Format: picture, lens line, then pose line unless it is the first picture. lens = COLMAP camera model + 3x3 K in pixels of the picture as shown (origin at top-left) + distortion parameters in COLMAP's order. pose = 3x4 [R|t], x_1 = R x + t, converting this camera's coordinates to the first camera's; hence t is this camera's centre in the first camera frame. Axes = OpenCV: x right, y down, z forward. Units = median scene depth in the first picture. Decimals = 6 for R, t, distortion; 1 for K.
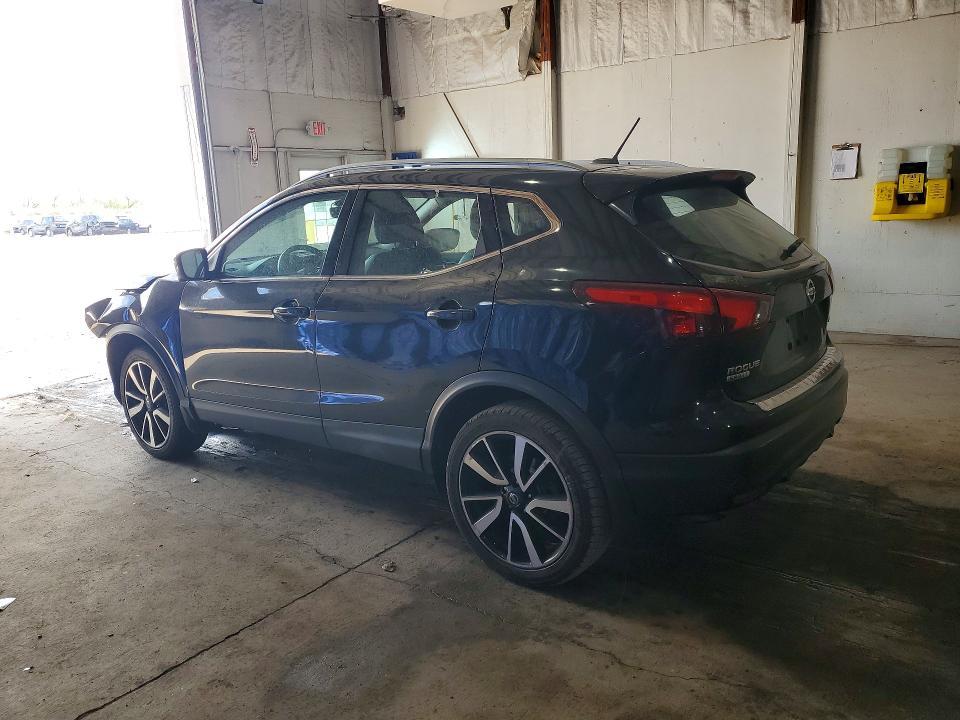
lens RADIAL K [[732.3, 0, 480.0], [0, 732.3, 360.0], [0, 0, 1]] dist [-0.009236, 0.003204]
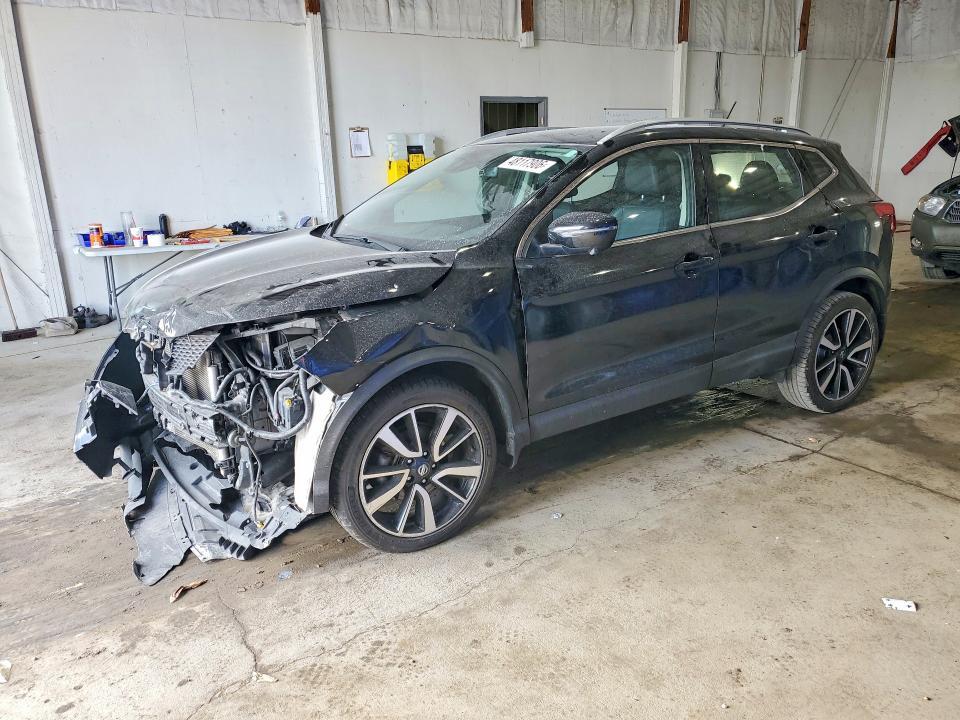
lens RADIAL K [[732.3, 0, 480.0], [0, 732.3, 360.0], [0, 0, 1]] dist [-0.009236, 0.003204]
pose [[0.341741, -0.222375, 0.913106, -0.643813], [0.210816, 0.964980, 0.156108, -0.078729], [-0.915844, 0.139148, 0.376653, 0.448859]]
